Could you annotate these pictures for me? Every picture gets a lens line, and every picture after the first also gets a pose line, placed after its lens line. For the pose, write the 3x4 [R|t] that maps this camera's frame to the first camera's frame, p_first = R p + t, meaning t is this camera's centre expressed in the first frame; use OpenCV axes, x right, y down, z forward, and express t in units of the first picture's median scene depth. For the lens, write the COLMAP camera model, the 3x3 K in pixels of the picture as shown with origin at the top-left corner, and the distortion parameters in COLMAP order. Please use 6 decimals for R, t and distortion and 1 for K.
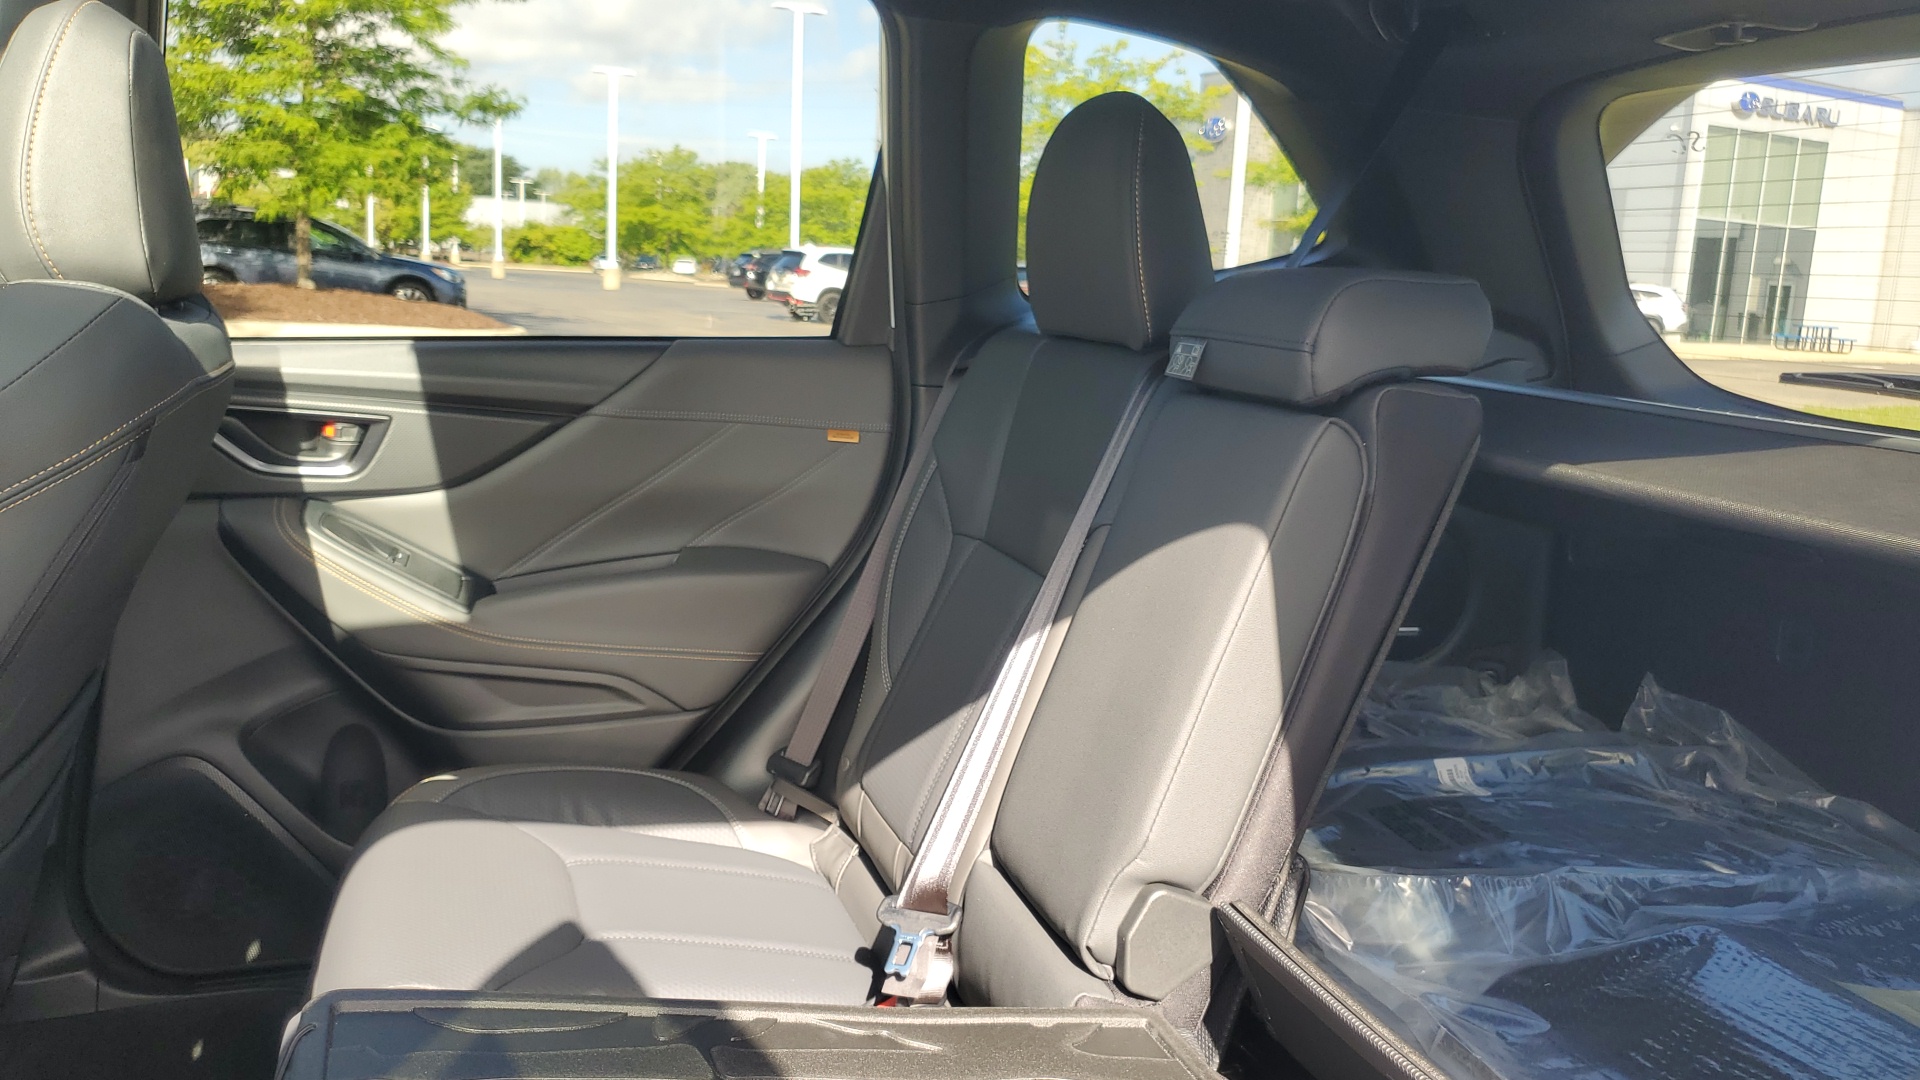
lens RADIAL K [[1507.1, 0, 985.8], [0, 1507.1, 529.0], [0, 0, 1]] dist [0.014198, -0.037407]
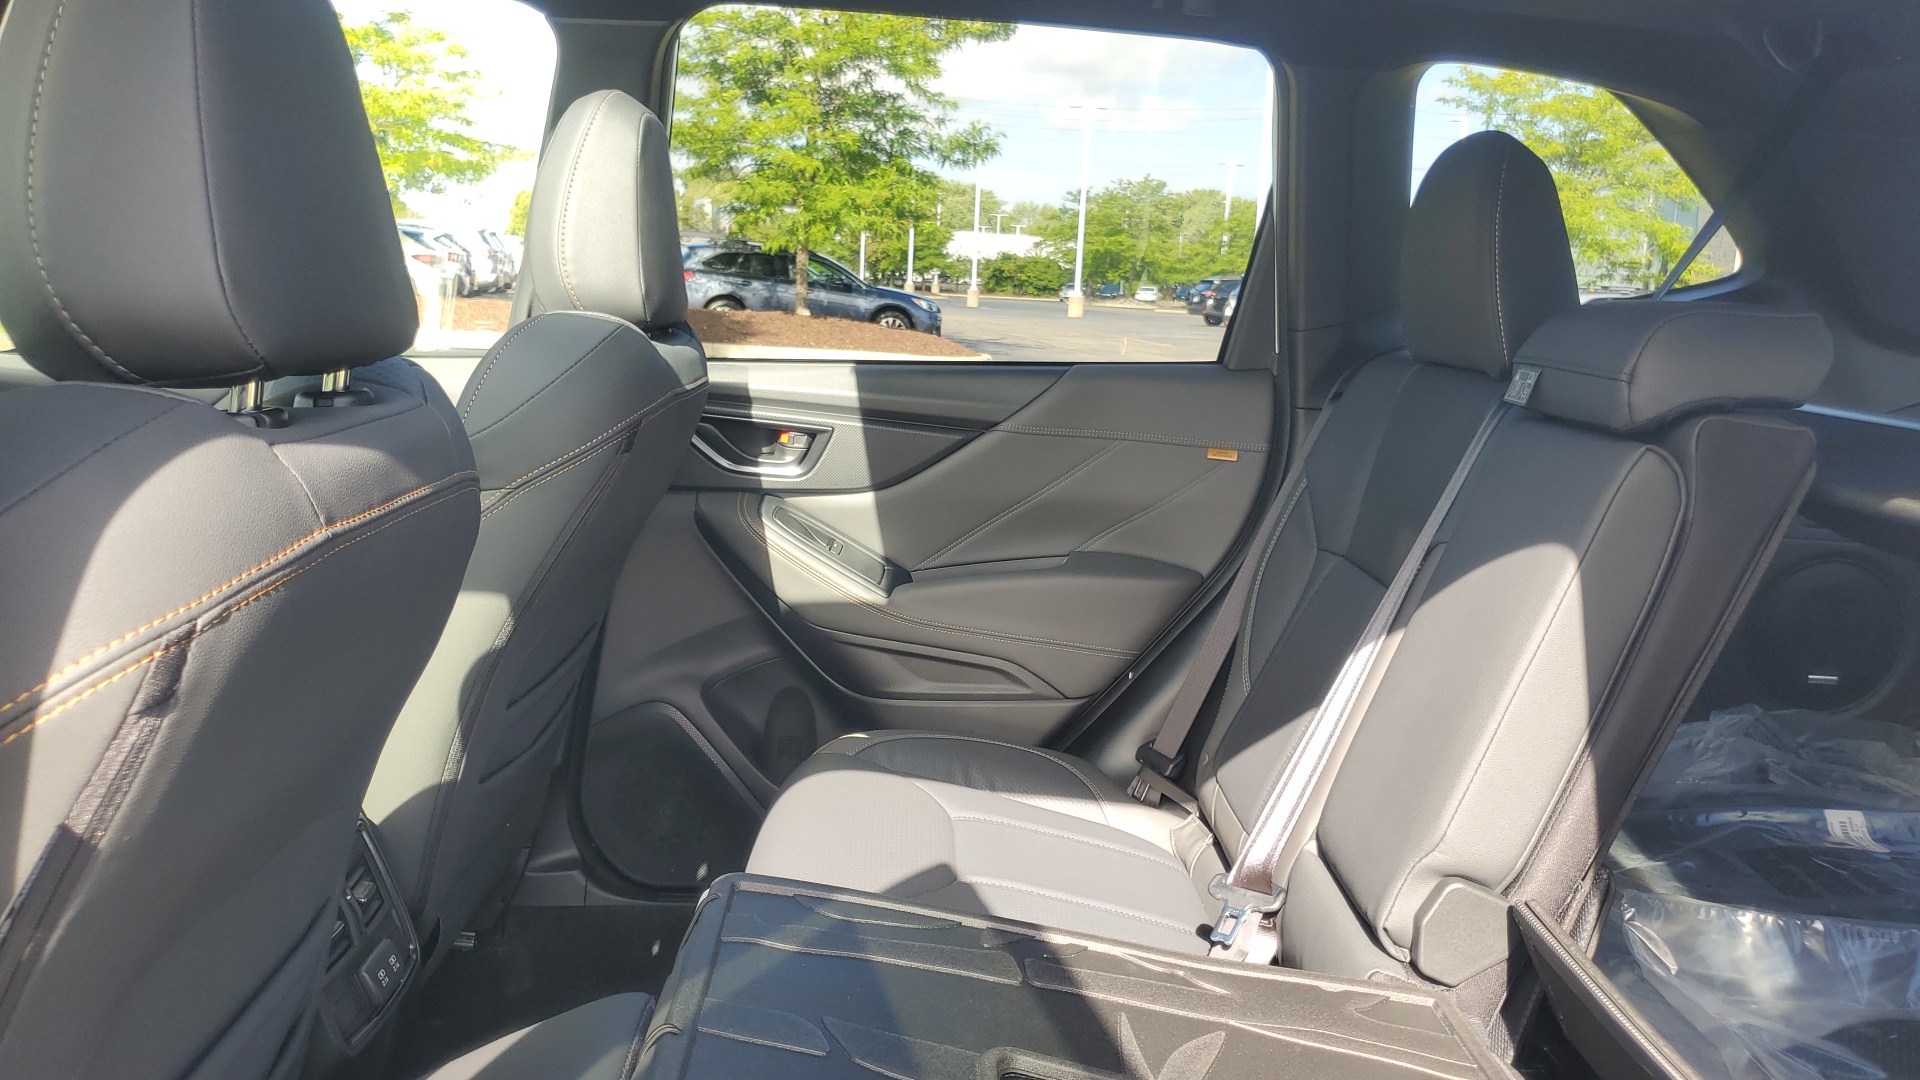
lens RADIAL K [[1500.7, 0, 960.0], [0, 1500.7, 540.0], [0, 0, 1]] dist [0.096093, -0.002537]
pose [[0.949670, 0.046031, -0.309851, 0.064427], [-0.049233, 0.998784, -0.002518, 0.010956], [0.309359, 0.017646, 0.950782, -0.078370]]
